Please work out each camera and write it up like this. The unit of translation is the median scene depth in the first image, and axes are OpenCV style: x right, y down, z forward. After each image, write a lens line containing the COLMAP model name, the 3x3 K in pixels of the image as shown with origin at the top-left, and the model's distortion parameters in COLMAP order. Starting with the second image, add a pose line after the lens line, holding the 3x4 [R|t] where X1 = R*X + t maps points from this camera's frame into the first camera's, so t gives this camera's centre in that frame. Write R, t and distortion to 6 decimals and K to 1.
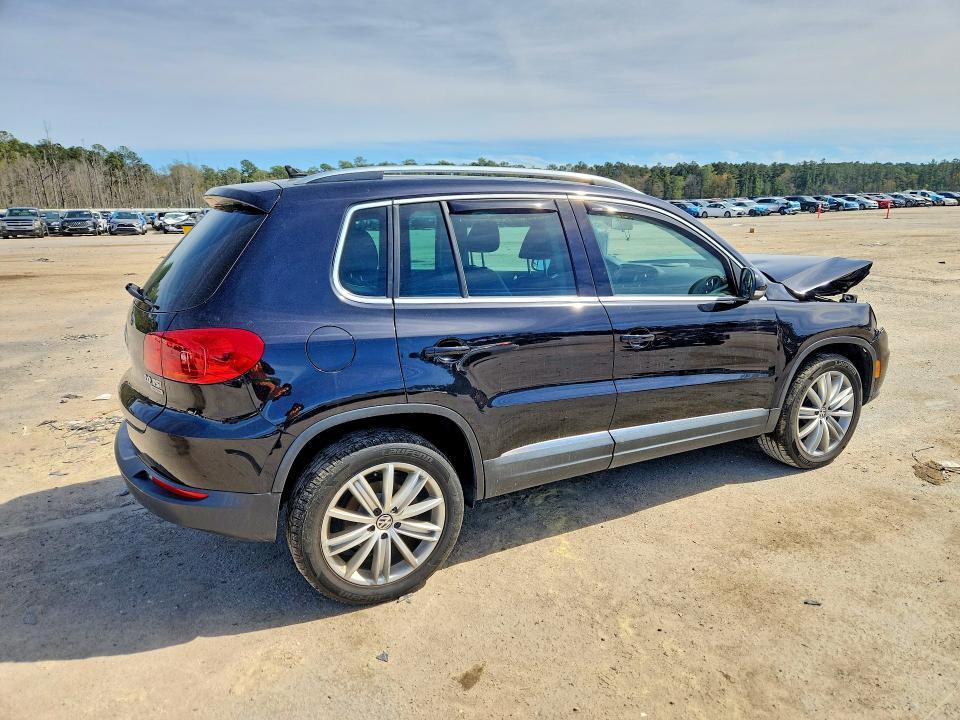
lens RADIAL K [[724.8, 0, 479.6], [0, 724.8, 360.8], [0, 0, 1]] dist [-0.010947, -0.003378]
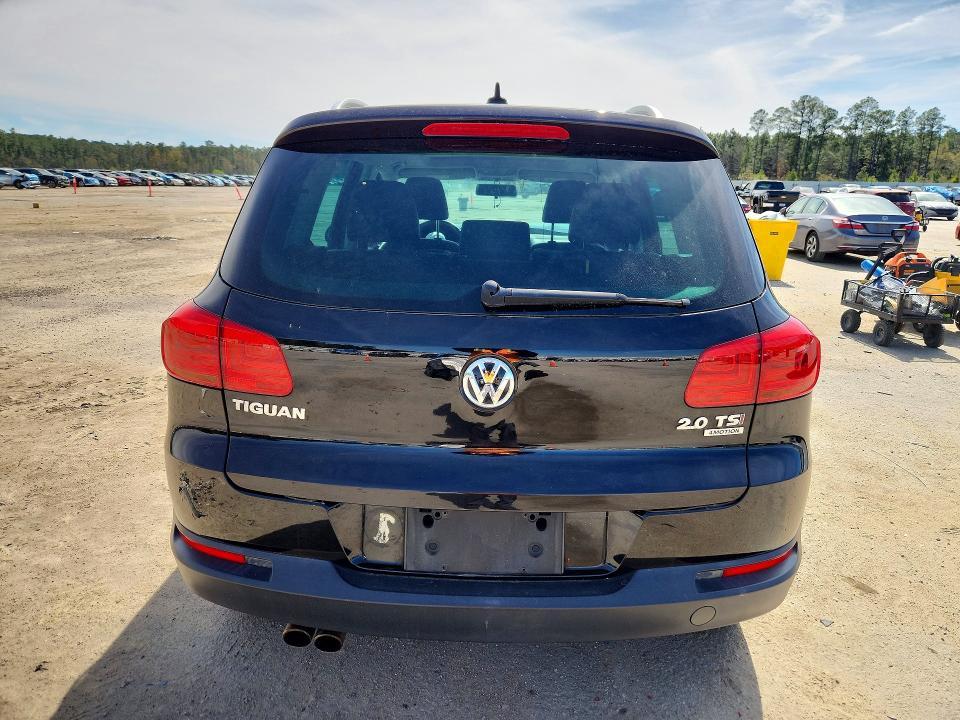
lens RADIAL K [[724.8, 0, 480.9], [0, 724.8, 361.2], [0, 0, 1]] dist [-0.010947, -0.003378]
pose [[0.393648, -0.172720, 0.902889, -0.183261], [0.152623, 0.980838, 0.121090, -0.019396], [-0.906503, 0.090135, 0.412466, 0.161112]]
